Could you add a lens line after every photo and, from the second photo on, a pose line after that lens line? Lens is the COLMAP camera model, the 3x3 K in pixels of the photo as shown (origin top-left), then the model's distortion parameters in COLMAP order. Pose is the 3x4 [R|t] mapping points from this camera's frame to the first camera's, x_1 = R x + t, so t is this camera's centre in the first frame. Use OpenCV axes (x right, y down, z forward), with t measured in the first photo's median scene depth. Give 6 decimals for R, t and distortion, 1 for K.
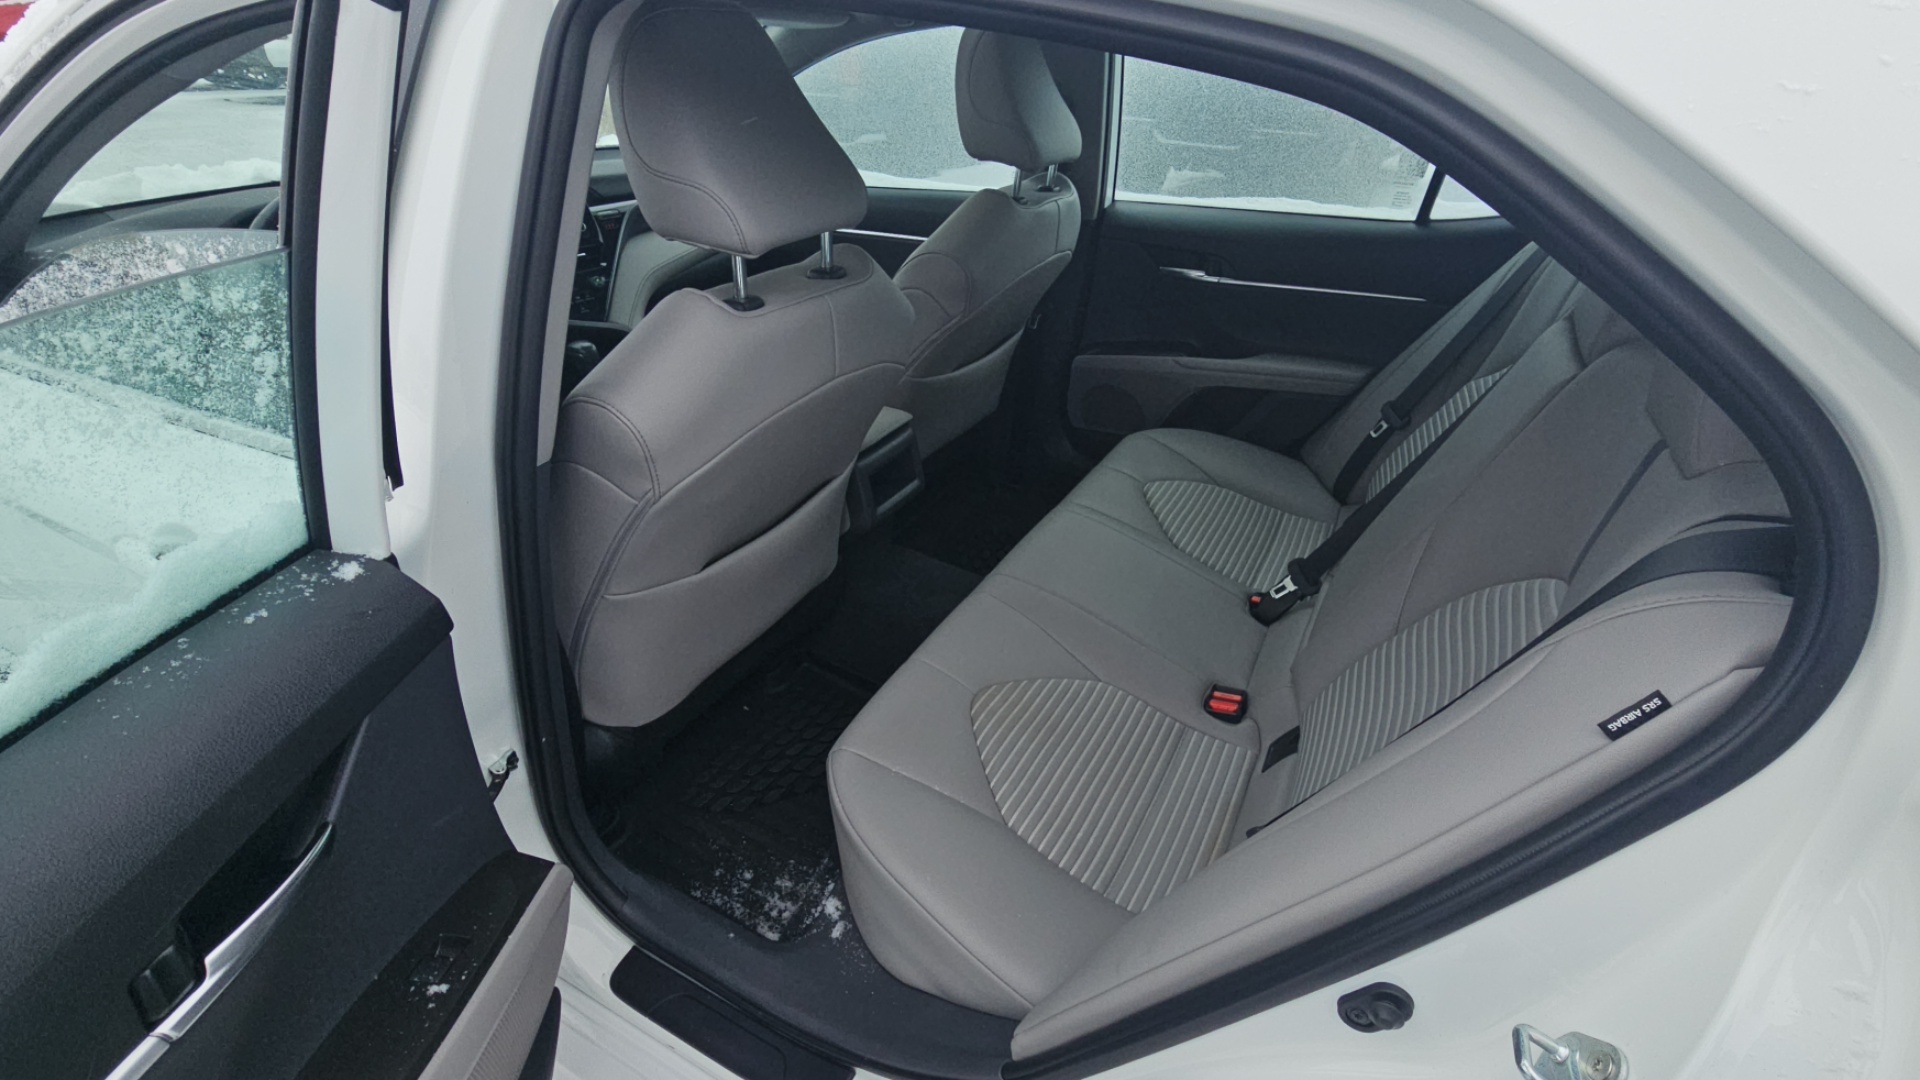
lens RADIAL K [[850.7, 0, 976.6], [0, 850.7, 533.8], [0, 0, 1]] dist [0.009123, -0.006349]
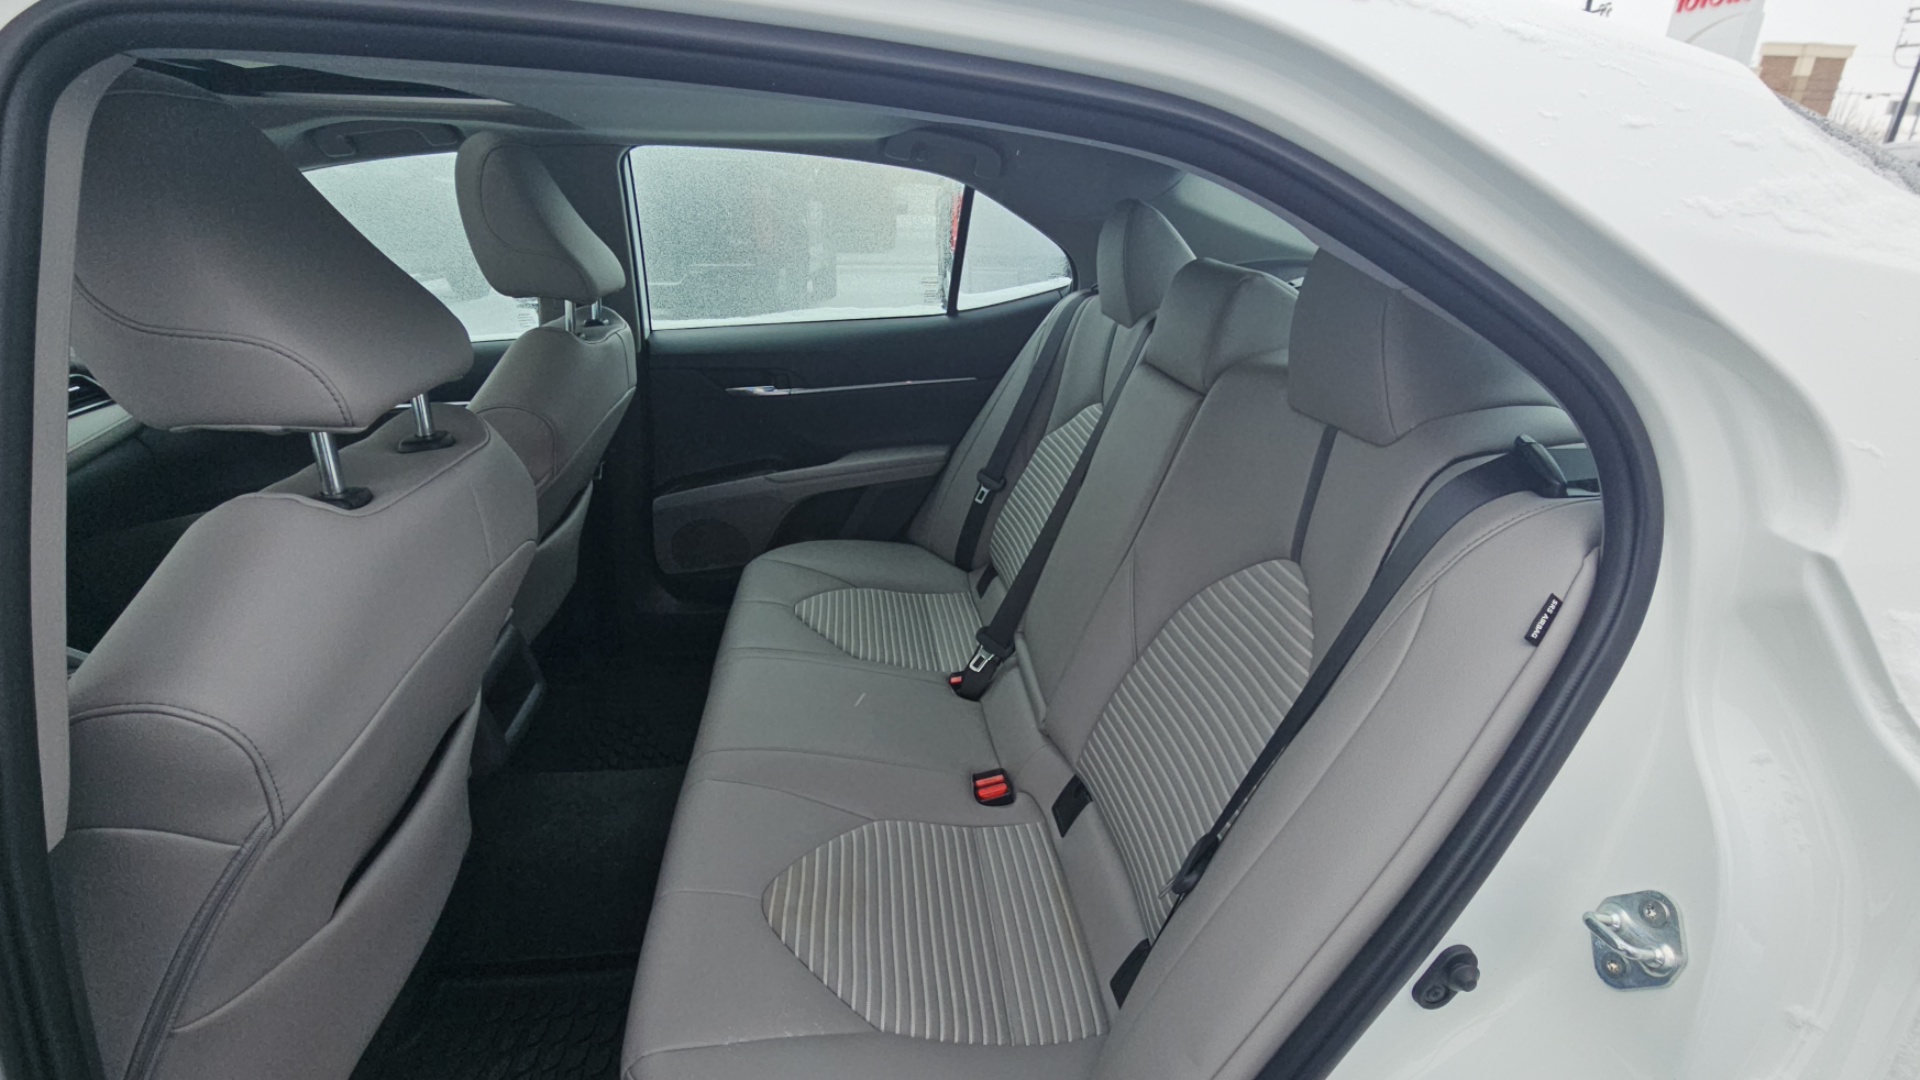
lens RADIAL K [[850.7, 0, 953.2], [0, 850.7, 540.1], [0, 0, 1]] dist [0.009123, -0.006349]
pose [[0.806463, -0.247939, 0.536790, -0.159028], [0.320251, 0.946308, -0.044046, -0.032911], [-0.497048, 0.207429, 0.842566, 0.116365]]
